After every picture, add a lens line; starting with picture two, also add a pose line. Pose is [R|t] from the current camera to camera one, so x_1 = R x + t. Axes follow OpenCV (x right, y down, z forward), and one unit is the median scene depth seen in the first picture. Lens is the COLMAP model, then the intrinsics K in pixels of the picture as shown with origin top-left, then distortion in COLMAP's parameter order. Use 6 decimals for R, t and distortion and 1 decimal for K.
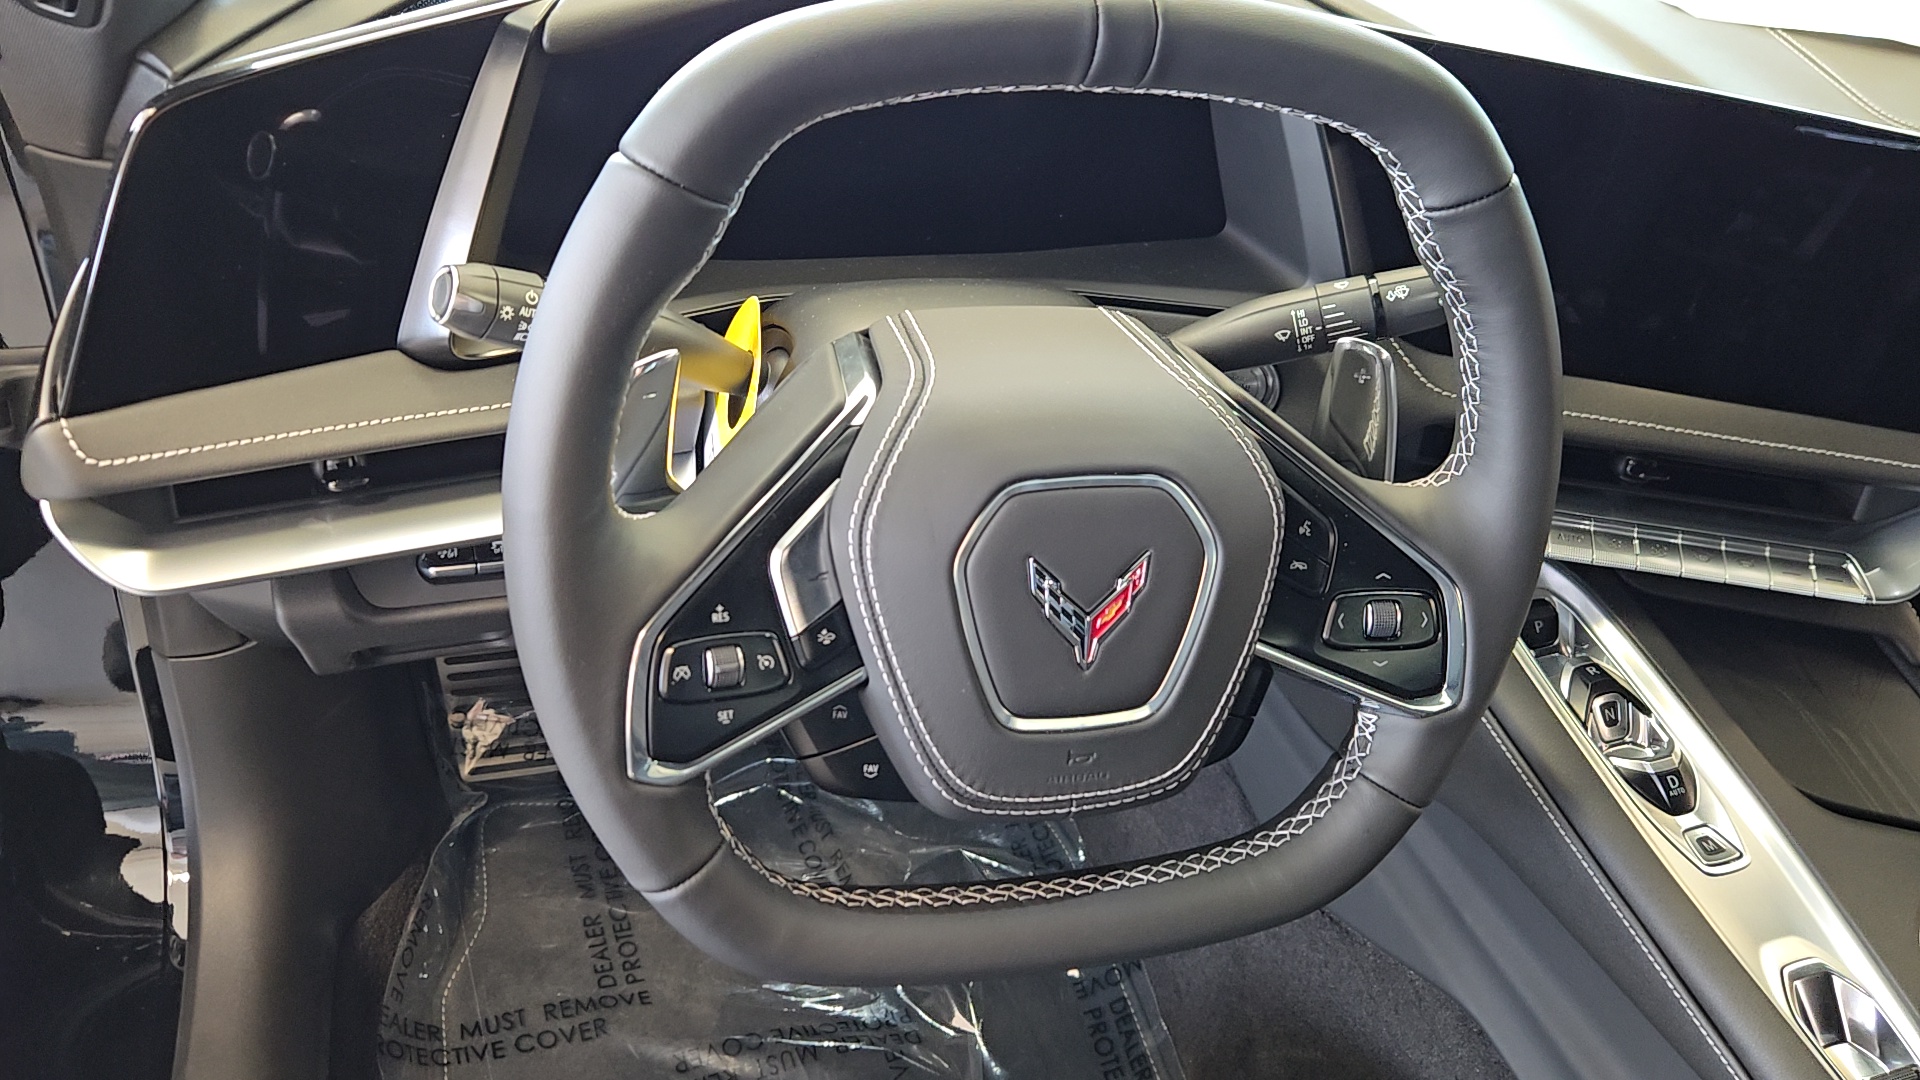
lens RADIAL K [[1610.7, 0, 953.2], [0, 1610.7, 532.4], [0, 0, 1]] dist [-0.002567, 0.007396]
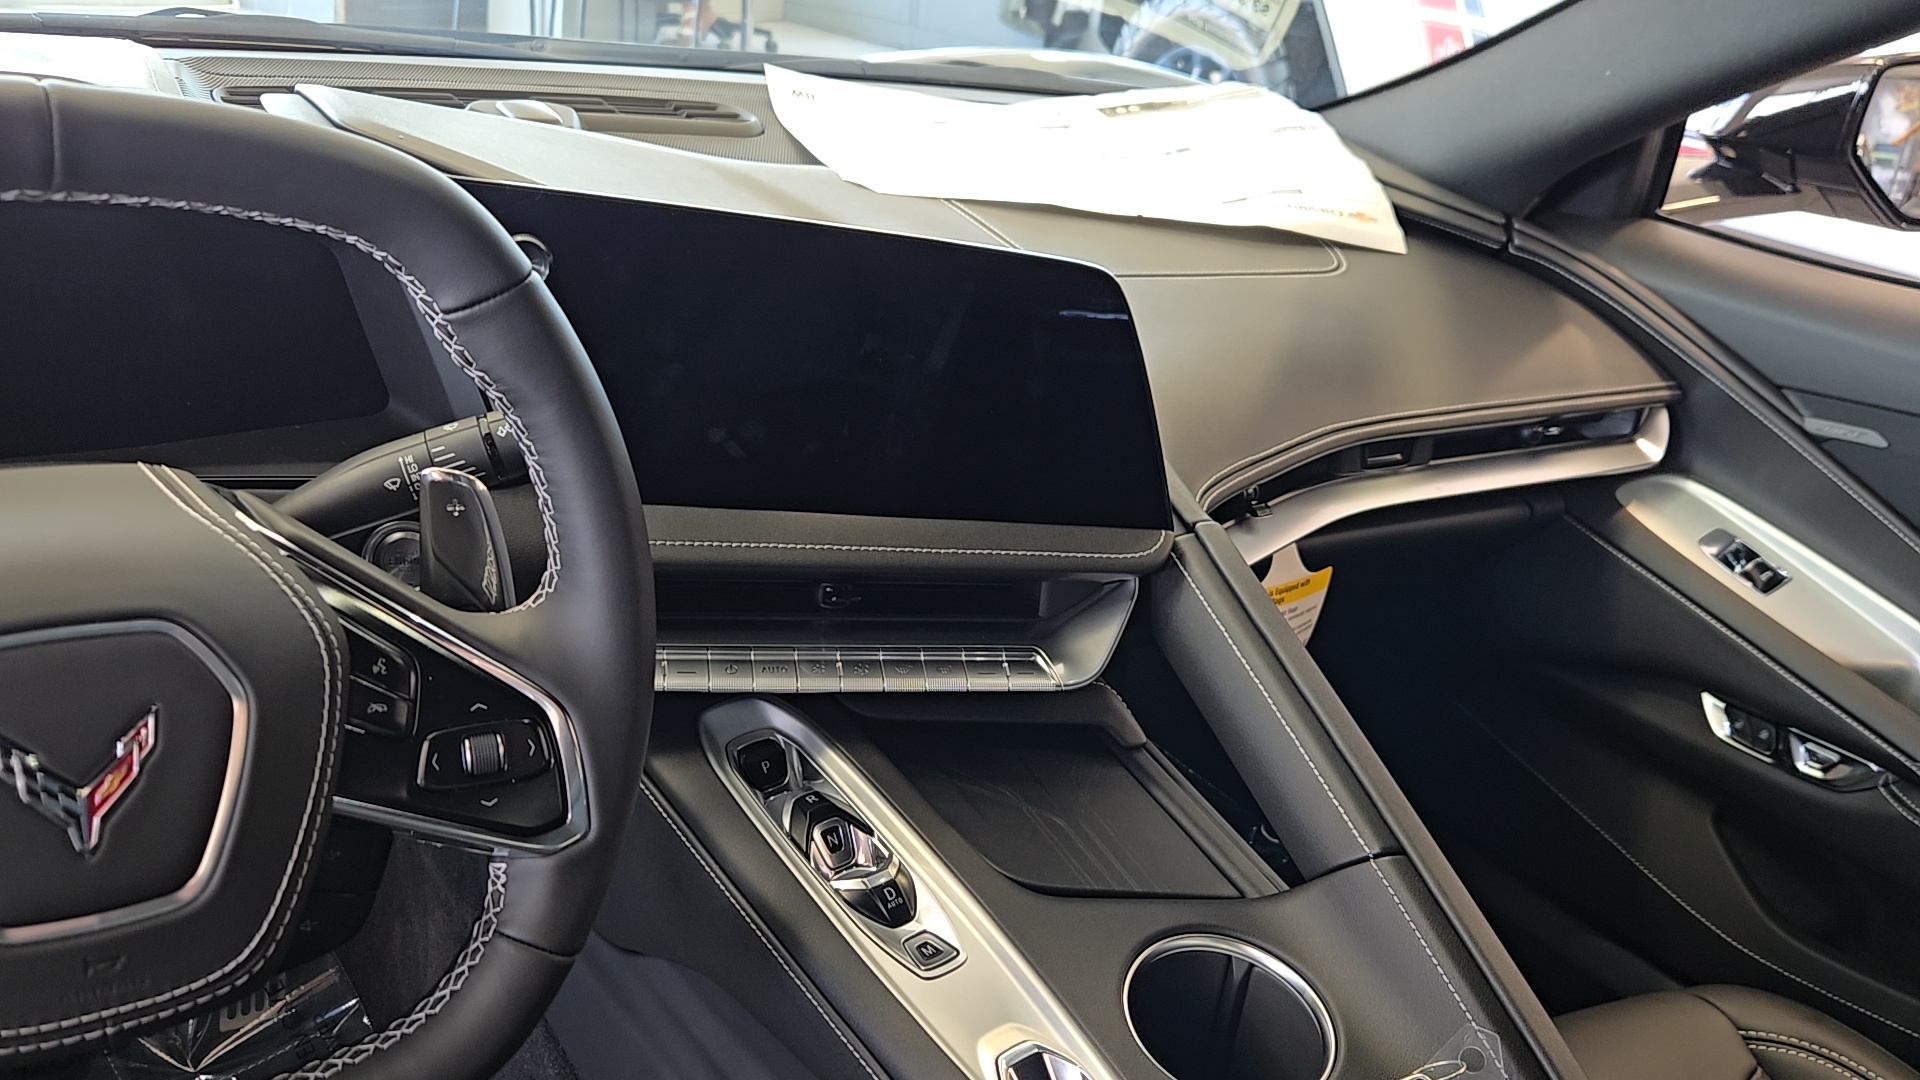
lens RADIAL K [[1610.7, 0, 953.2], [0, 1610.7, 532.4], [0, 0, 1]] dist [-0.002567, 0.007396]
pose [[0.942518, -0.112047, 0.314811, 0.232671], [0.163859, 0.976036, -0.143191, 0.101405], [-0.291223, 0.186545, 0.938291, 0.030588]]
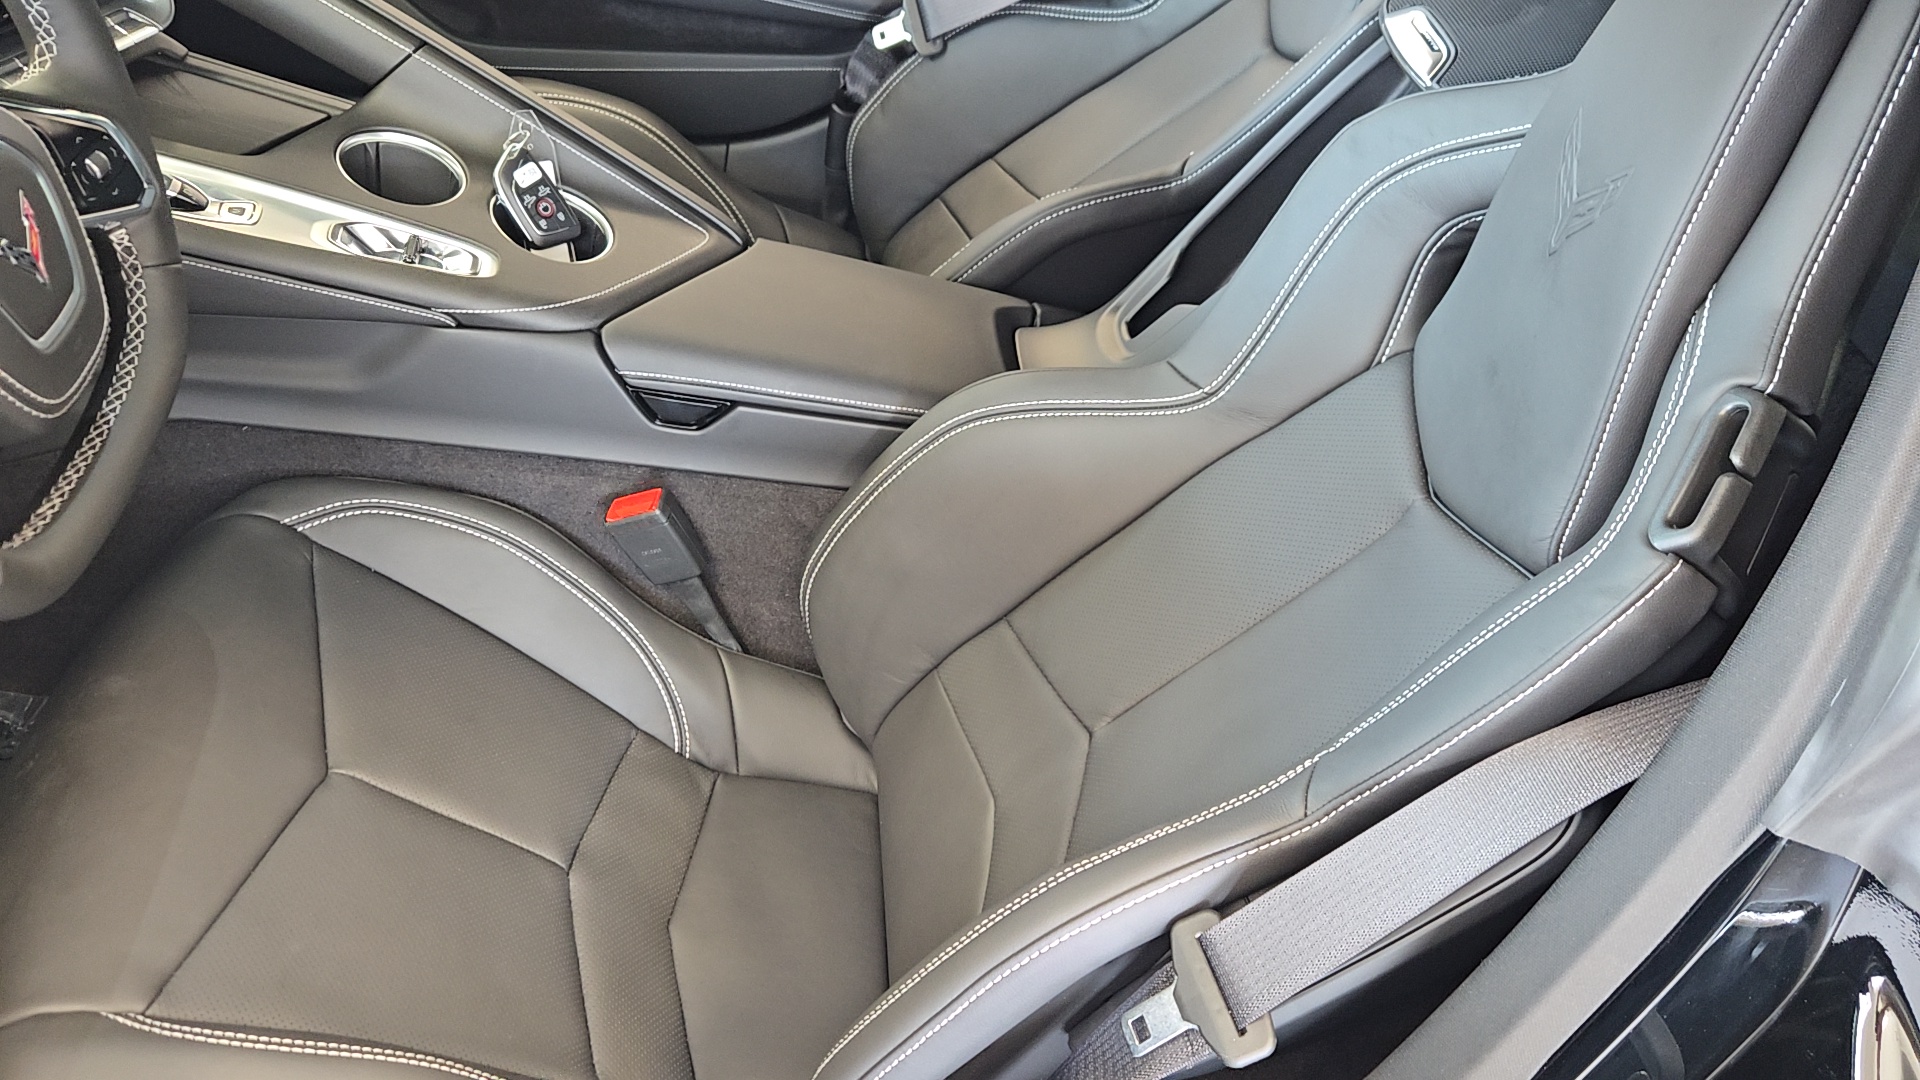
lens RADIAL K [[1612.4, 0, 954.6], [0, 1612.4, 516.3], [0, 0, 1]] dist [0.013965, -0.004812]
pose [[0.202695, -0.664865, 0.718936, -0.815400], [0.391085, 0.728047, 0.563028, -0.229346], [-0.897757, 0.167042, 0.407590, -0.245526]]
